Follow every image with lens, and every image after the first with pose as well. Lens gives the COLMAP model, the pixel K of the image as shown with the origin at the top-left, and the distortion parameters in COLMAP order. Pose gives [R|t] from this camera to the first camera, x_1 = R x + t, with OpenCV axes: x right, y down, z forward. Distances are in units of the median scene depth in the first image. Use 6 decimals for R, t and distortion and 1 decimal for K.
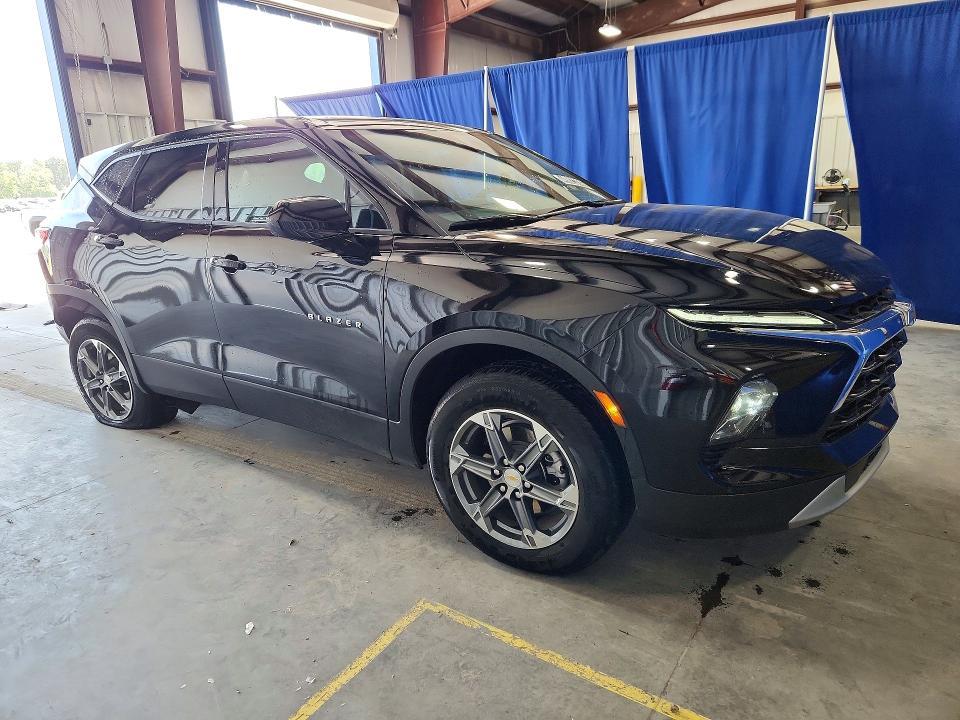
lens RADIAL K [[650.3, 0, 480.0], [0, 650.3, 360.0], [0, 0, 1]] dist [-0.008387, -0.005452]
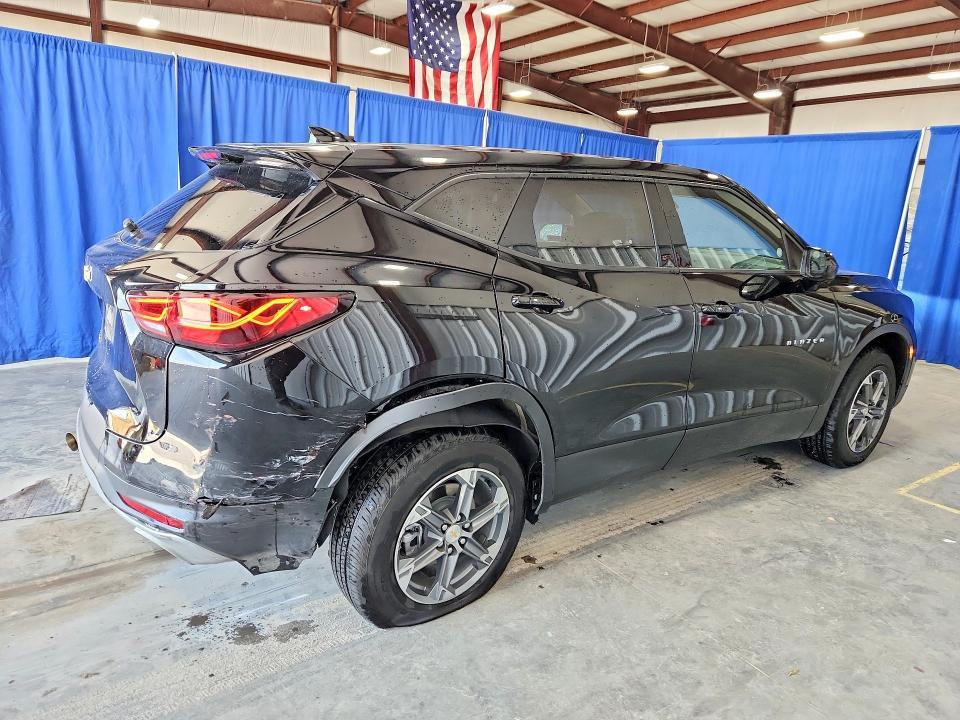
lens RADIAL K [[650.3, 0, 480.0], [0, 650.3, 360.0], [0, 0, 1]] dist [-0.008387, -0.005452]
pose [[0.343711, -0.147807, 0.927371, -1.264760], [0.183875, 0.979013, 0.087888, -0.193435], [-0.920898, 0.140313, 0.363675, 0.876404]]
